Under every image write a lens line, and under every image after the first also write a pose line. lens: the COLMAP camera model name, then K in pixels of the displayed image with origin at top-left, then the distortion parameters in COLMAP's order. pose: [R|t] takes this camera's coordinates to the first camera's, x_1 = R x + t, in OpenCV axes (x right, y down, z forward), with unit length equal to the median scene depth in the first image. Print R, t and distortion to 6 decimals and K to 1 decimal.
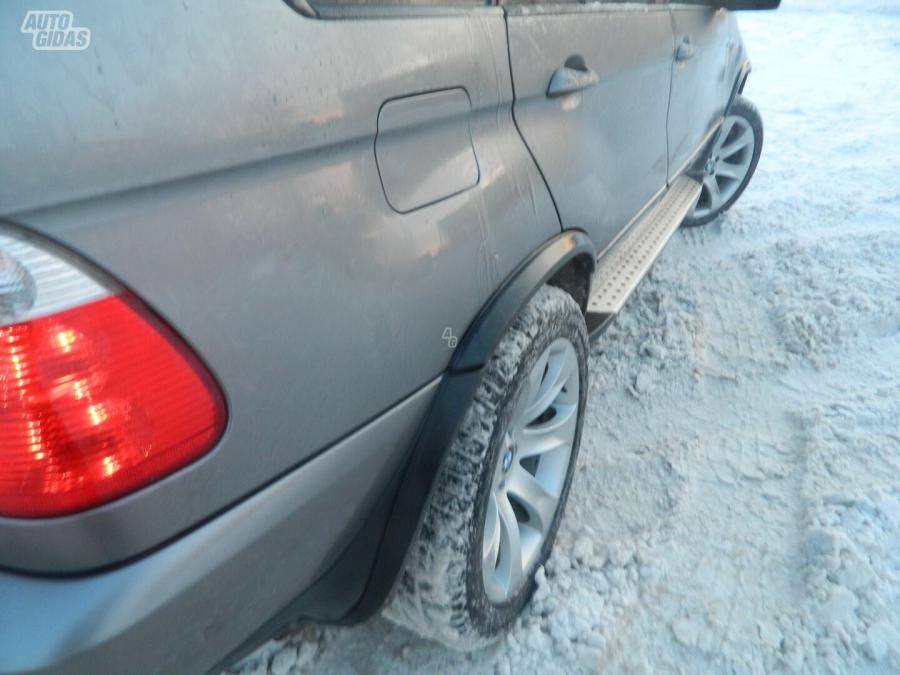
lens RADIAL K [[670.3, 0, 450.6], [0, 670.3, 332.3], [0, 0, 1]] dist [0.014546, -0.011430]
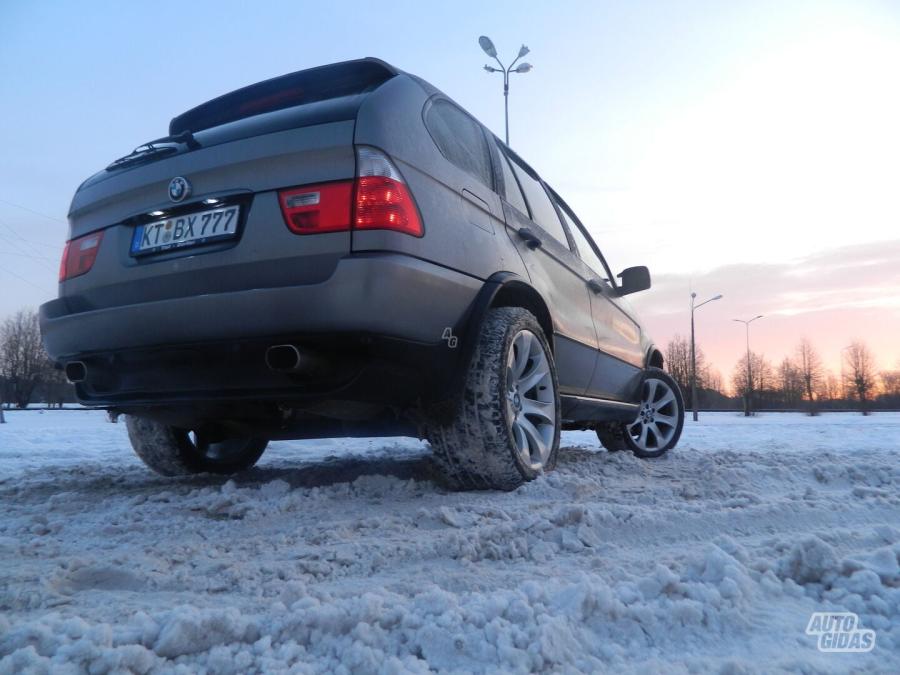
lens RADIAL K [[670.3, 0, 444.6], [0, 670.3, 335.1], [0, 0, 1]] dist [0.014546, -0.011430]
pose [[0.999837, -0.018028, -0.001213, -0.097740], [0.013672, 0.798722, -0.601544, 1.027477], [0.011813, 0.601430, 0.798838, -0.541085]]
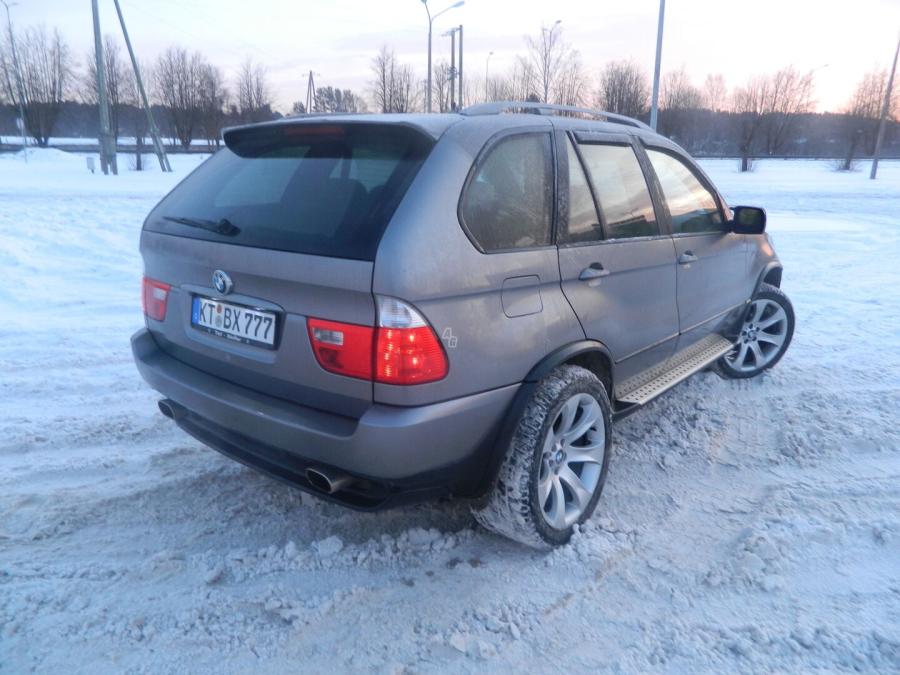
lens RADIAL K [[670.3, 0, 446.2], [0, 670.3, 332.3], [0, 0, 1]] dist [0.014546, -0.011430]
pose [[0.978402, 0.045578, -0.201622, 0.121896], [-0.095590, 0.964591, -0.245817, 0.306792], [0.183279, 0.259781, 0.948115, -0.864687]]
